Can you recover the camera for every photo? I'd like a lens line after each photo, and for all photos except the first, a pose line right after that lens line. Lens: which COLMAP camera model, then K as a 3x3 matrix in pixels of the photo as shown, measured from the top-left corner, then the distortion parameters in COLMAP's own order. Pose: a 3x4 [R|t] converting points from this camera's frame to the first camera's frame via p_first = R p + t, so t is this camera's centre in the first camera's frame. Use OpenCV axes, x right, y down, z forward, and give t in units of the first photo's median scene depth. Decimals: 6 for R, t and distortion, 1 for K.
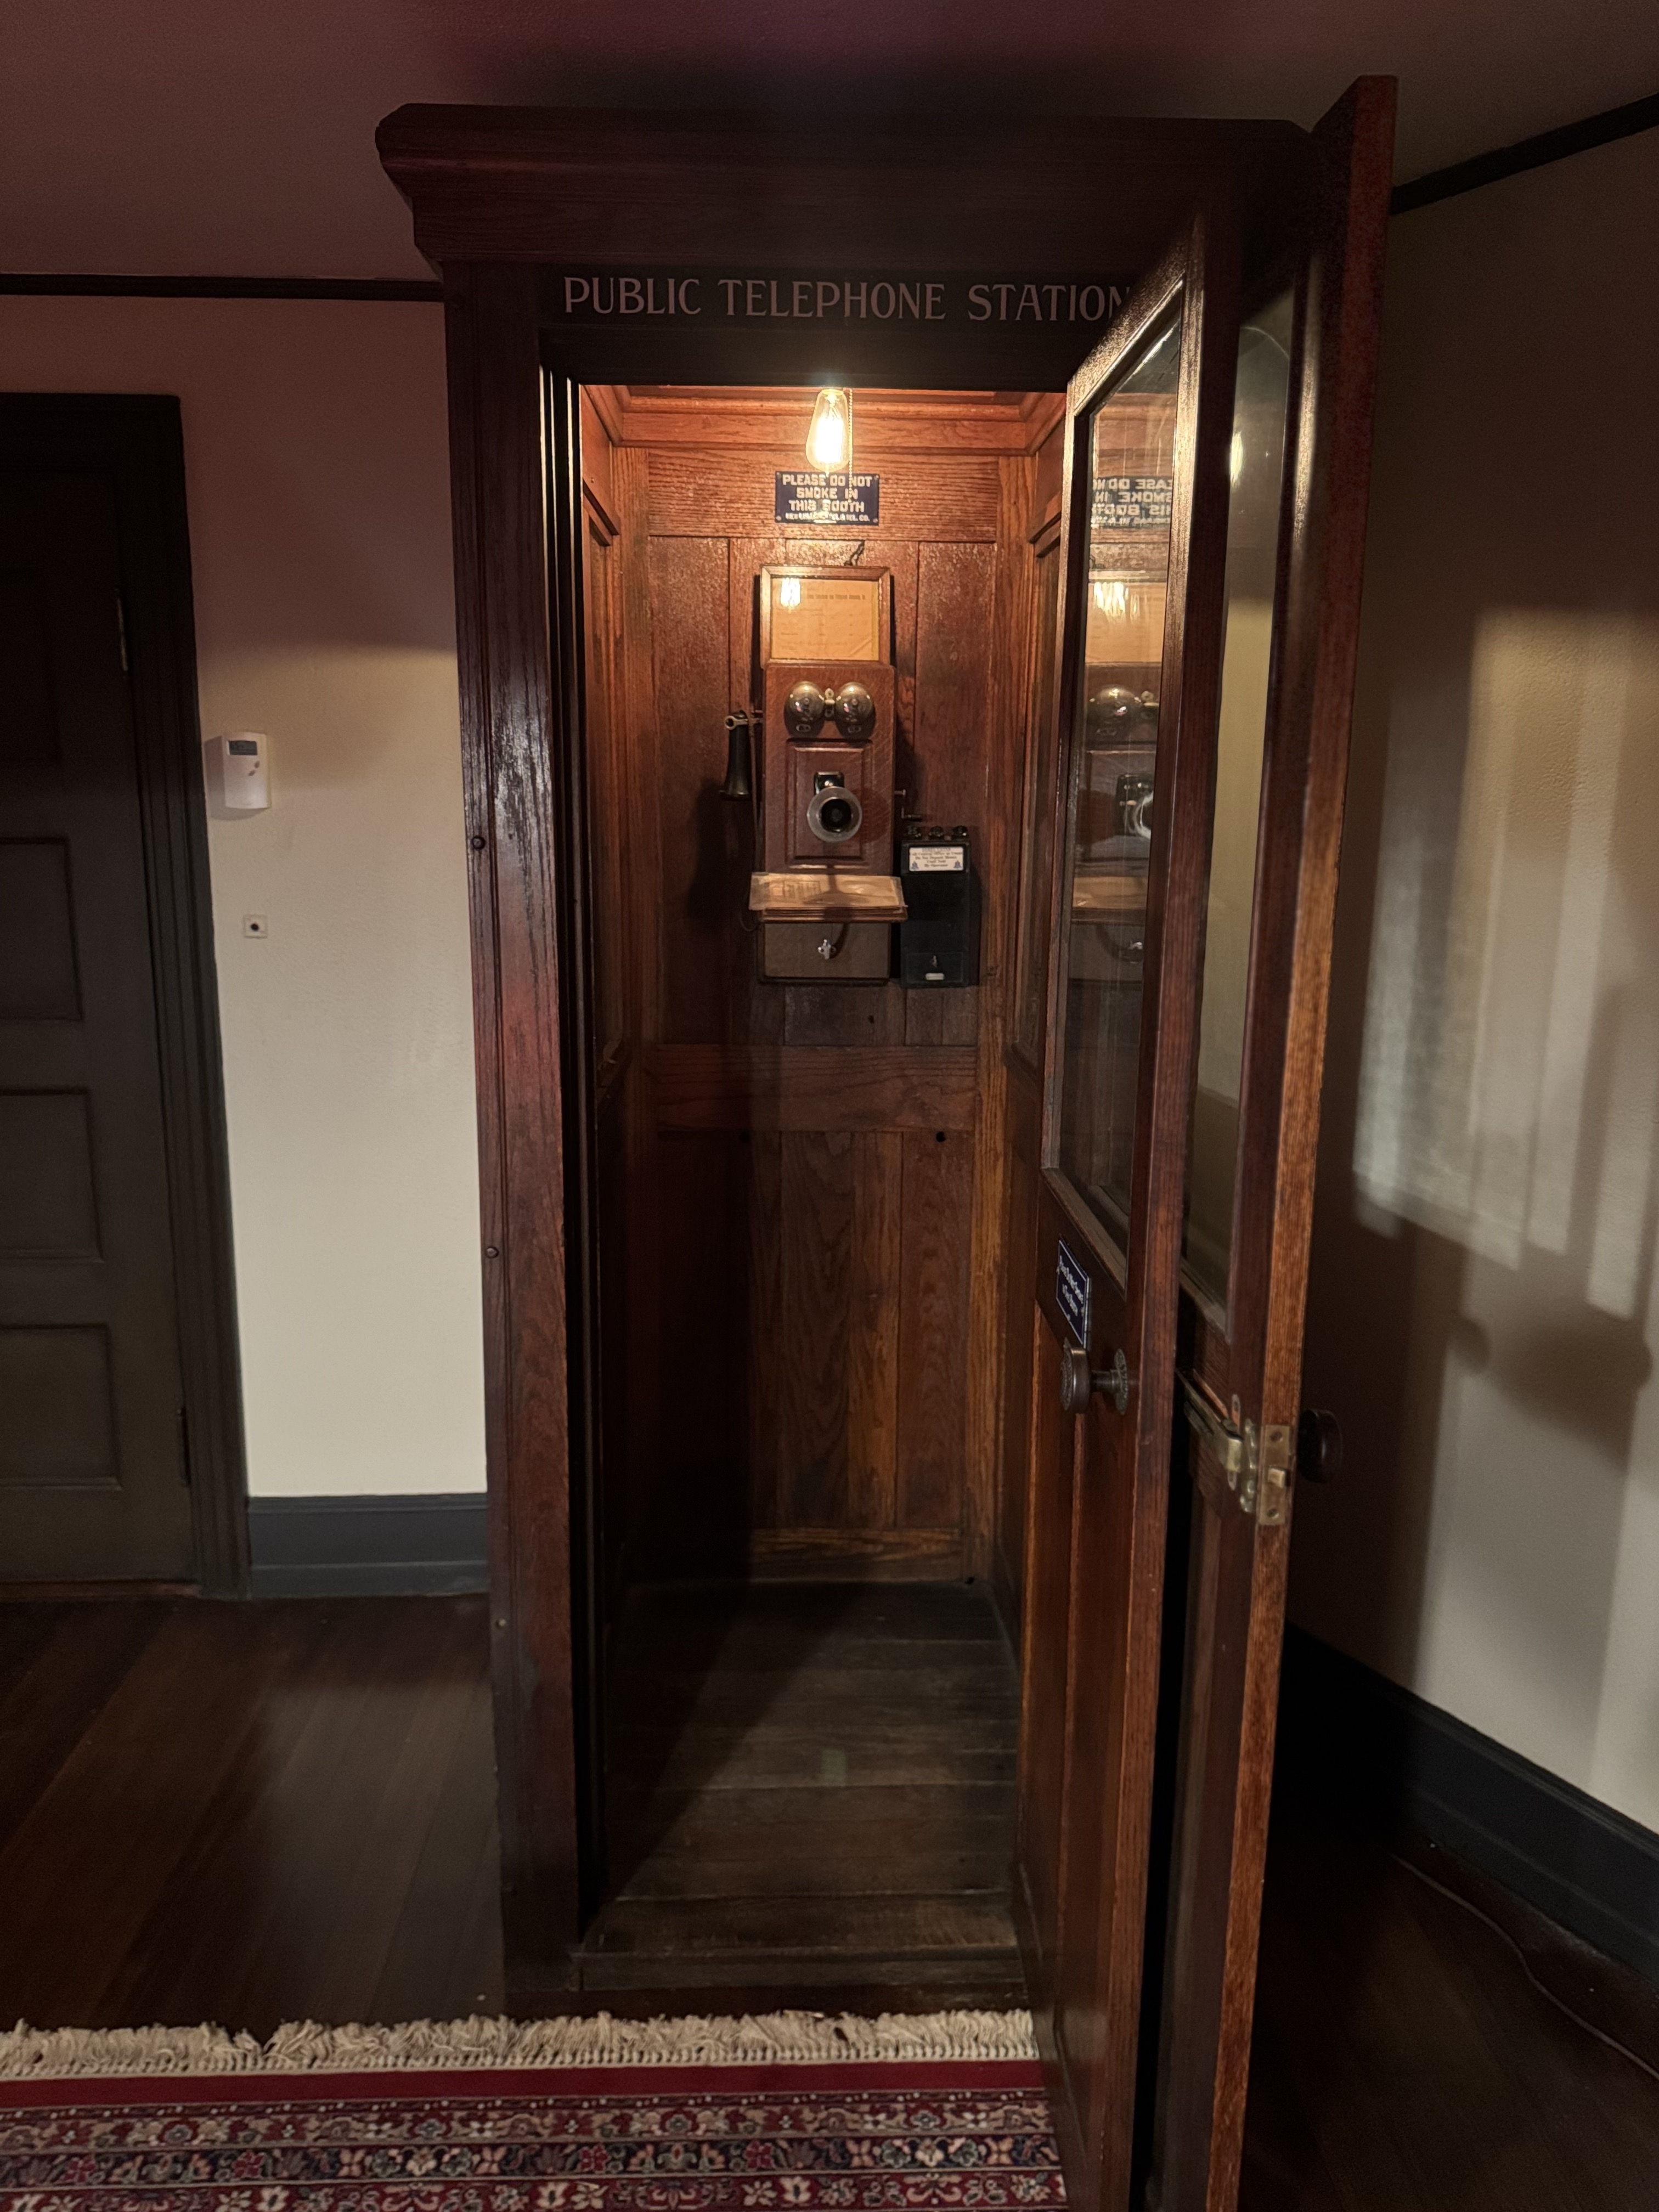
lens RADIAL K [[1541.8, 0, 827.7], [0, 1541.8, 1137.2], [0, 0, 1]] dist [0.070941, -0.099024]
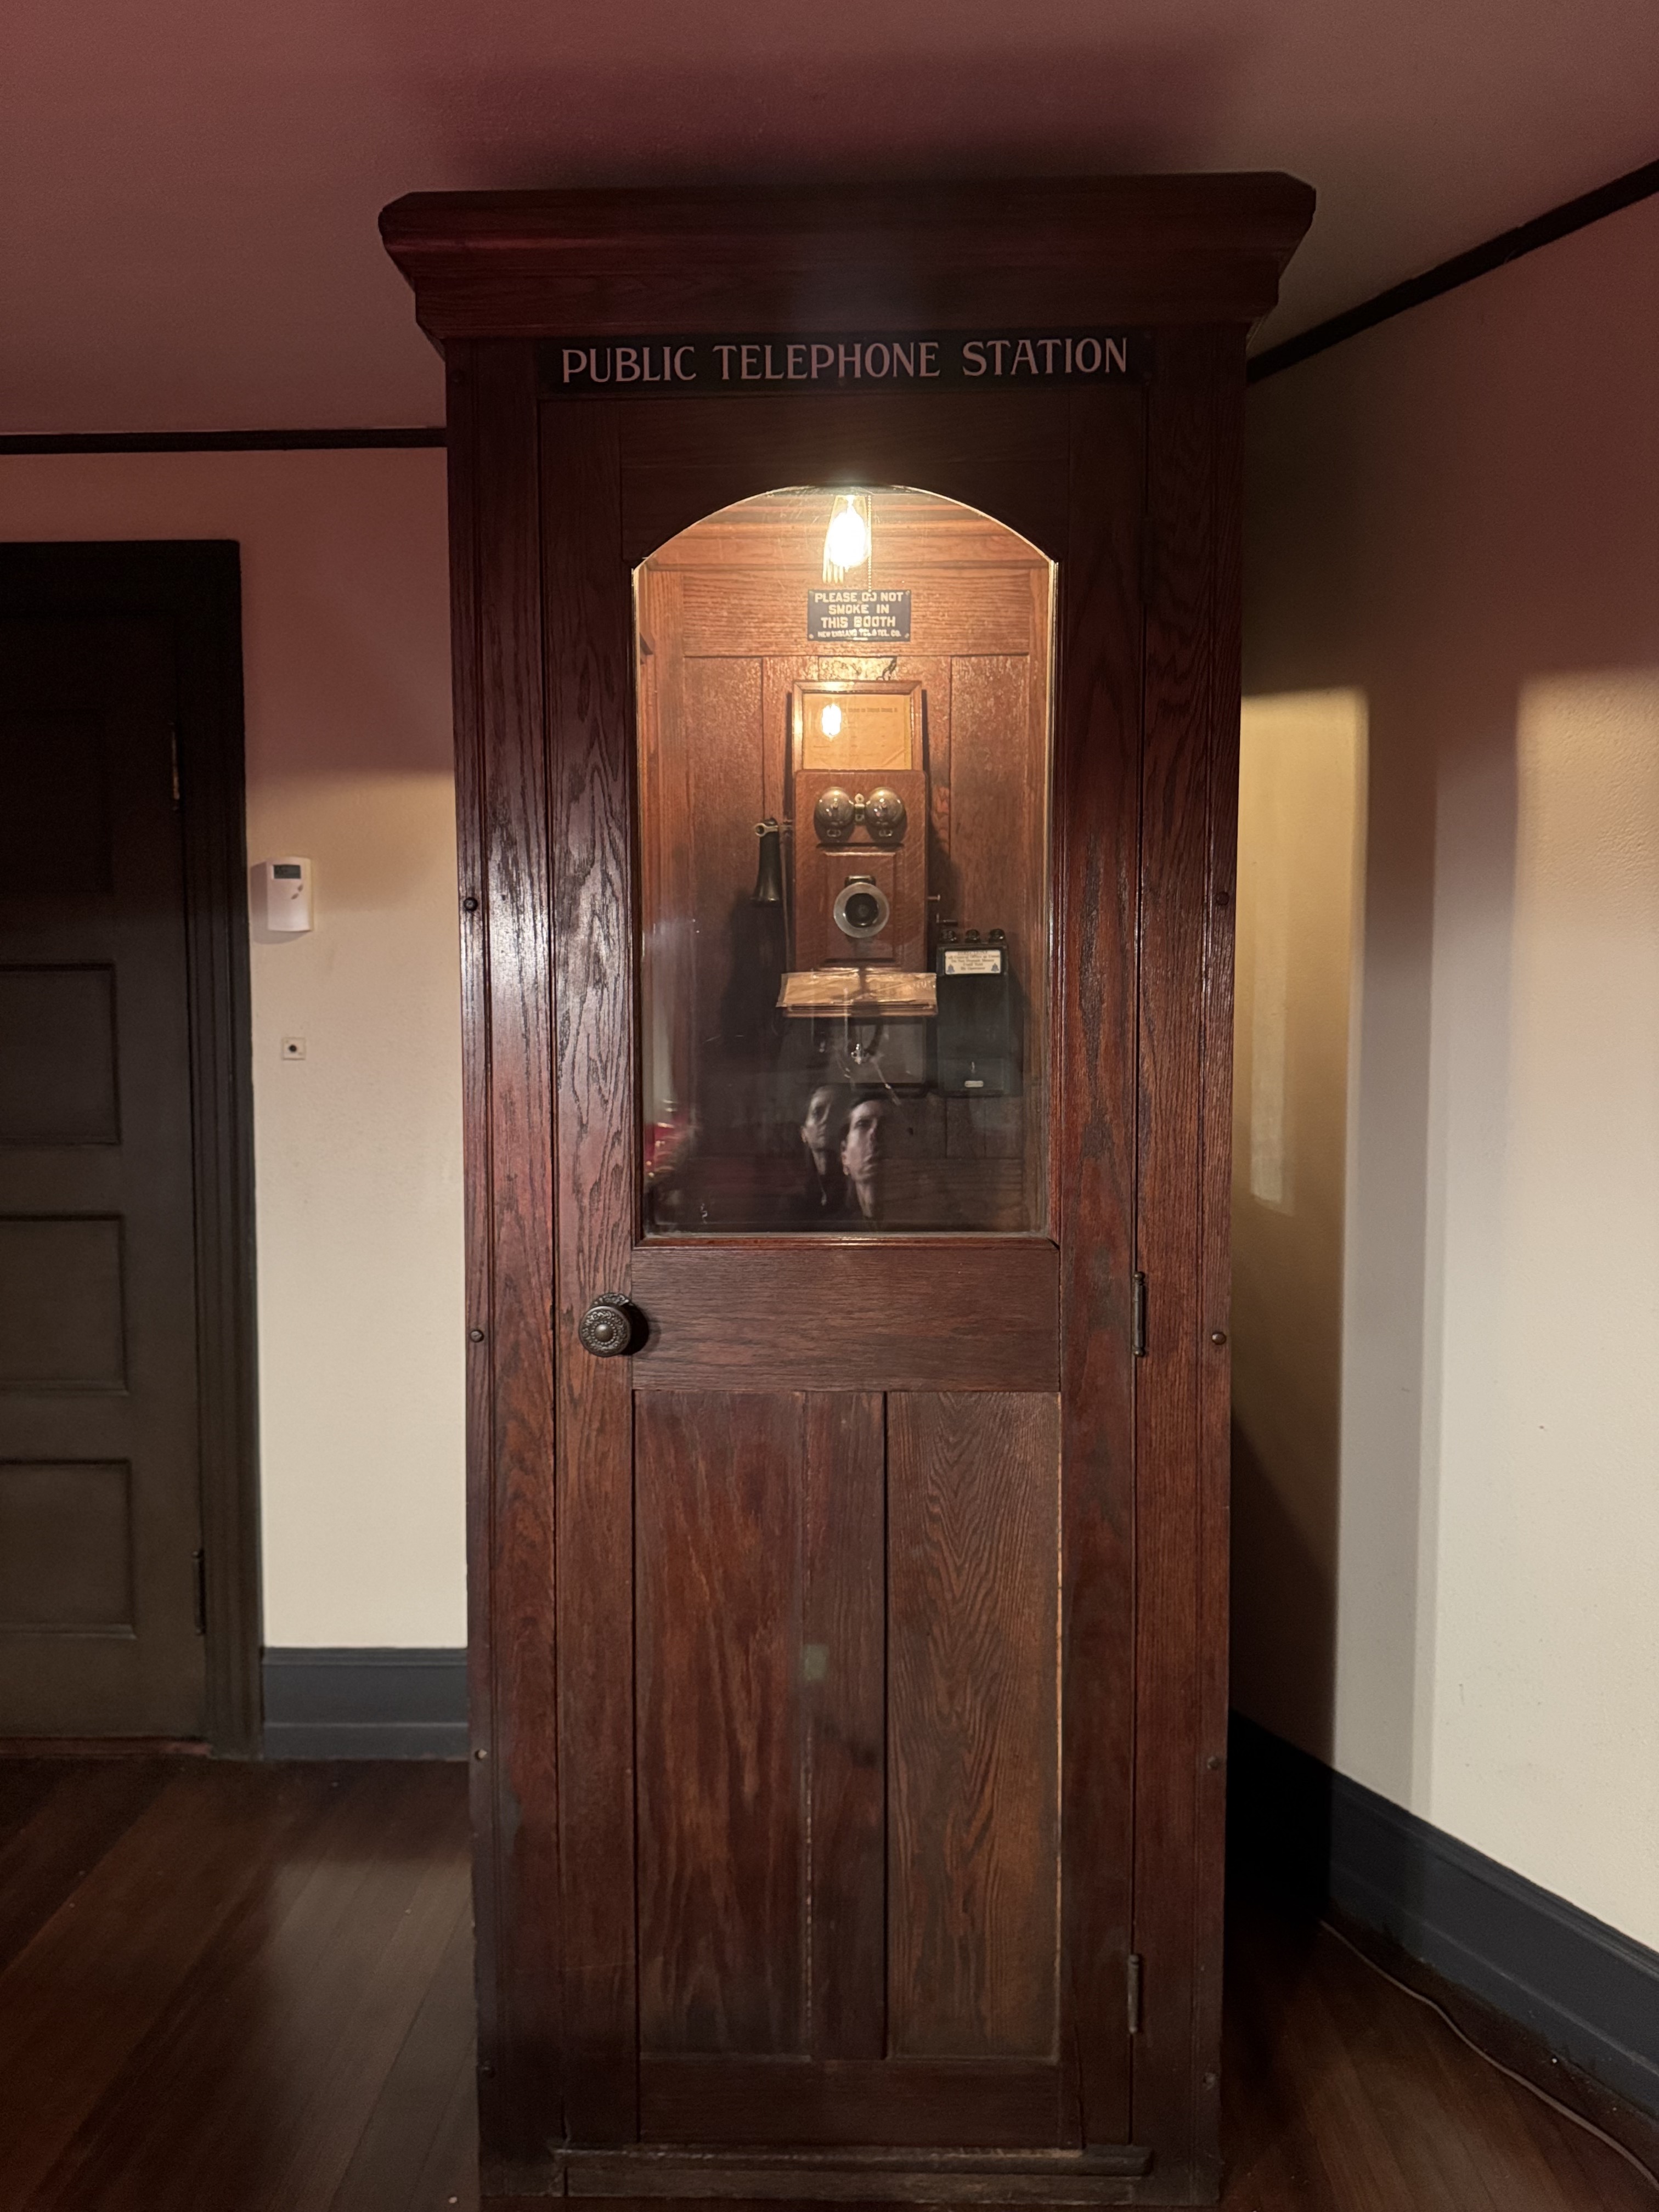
lens RADIAL K [[1524.5, 0, 836.7], [0, 1524.5, 1126.3], [0, 0, 1]] dist [0.068522, -0.104893]
pose [[0.998309, -0.009442, -0.057355, 0.040142], [0.001448, 0.990450, -0.137862, 0.056312], [0.058109, 0.137546, 0.988789, 0.058624]]
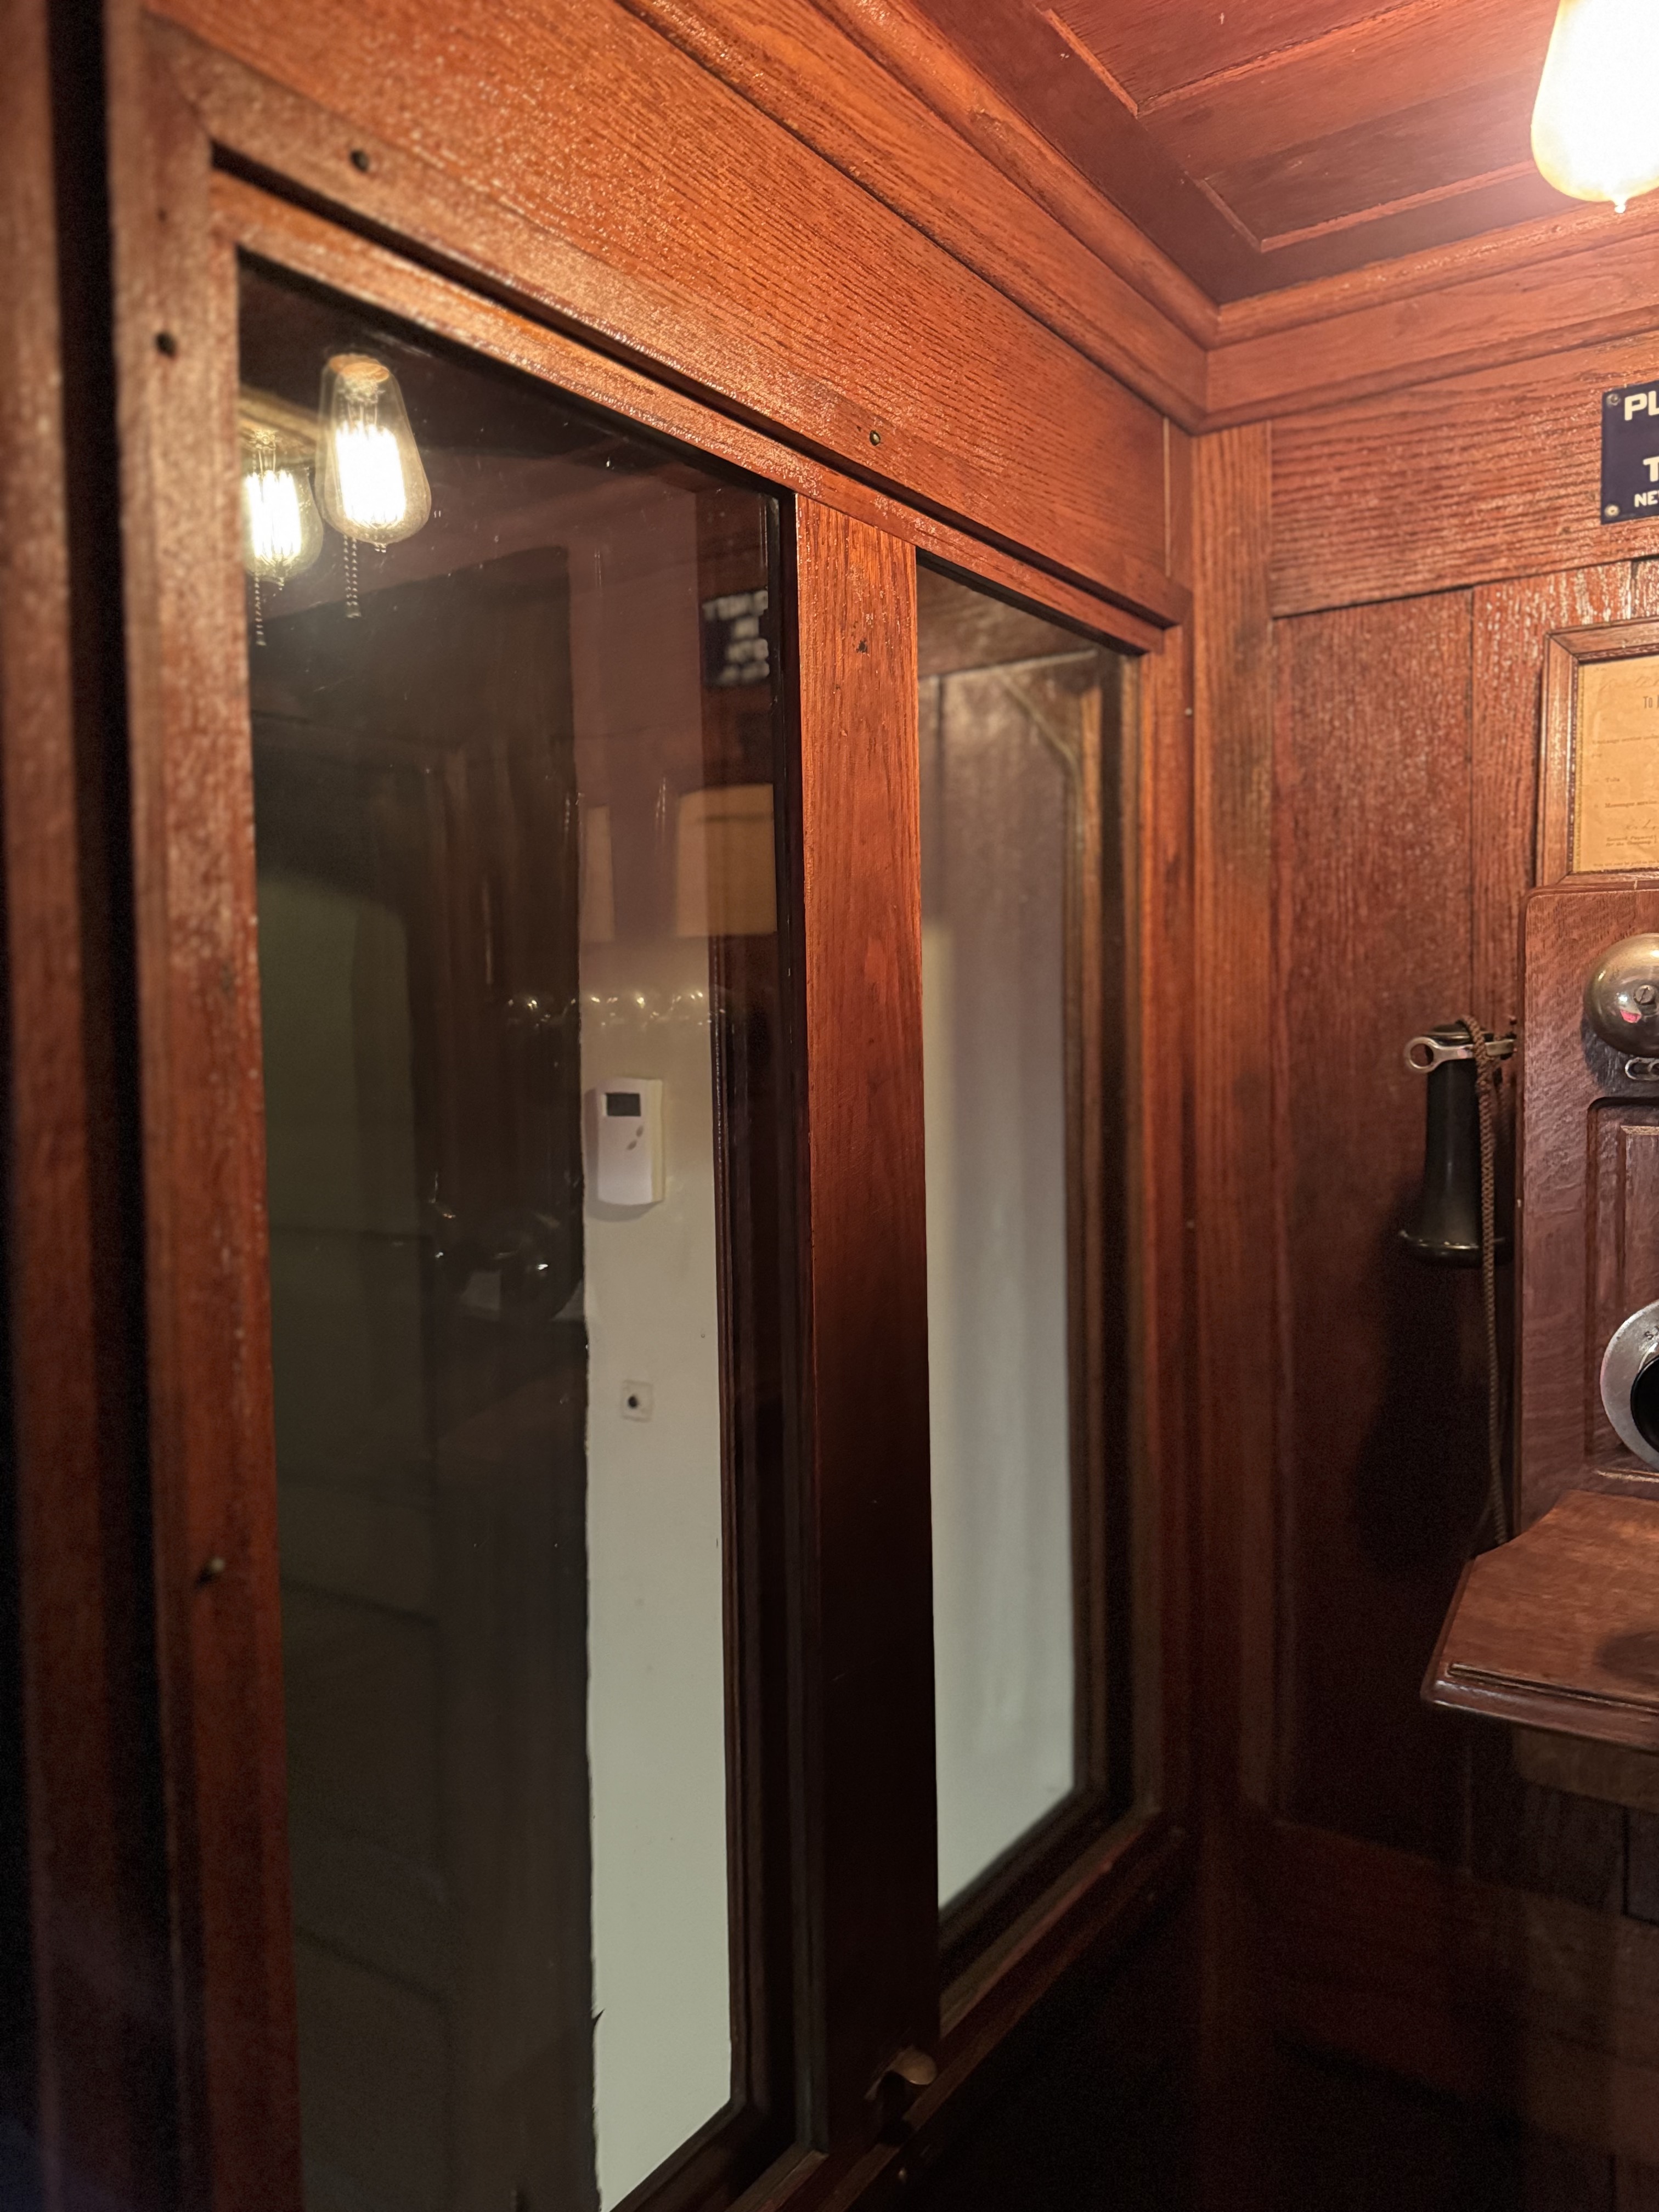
lens RADIAL K [[1584.1, 0, 829.5], [0, 1584.1, 1106.0], [0, 0, 1]] dist [0.003556, -0.024936]
pose [[0.800208, -0.002401, -0.599717, 0.047308], [-0.098287, 0.985946, -0.135092, -0.191930], [0.591613, 0.167047, 0.788726, 0.627321]]
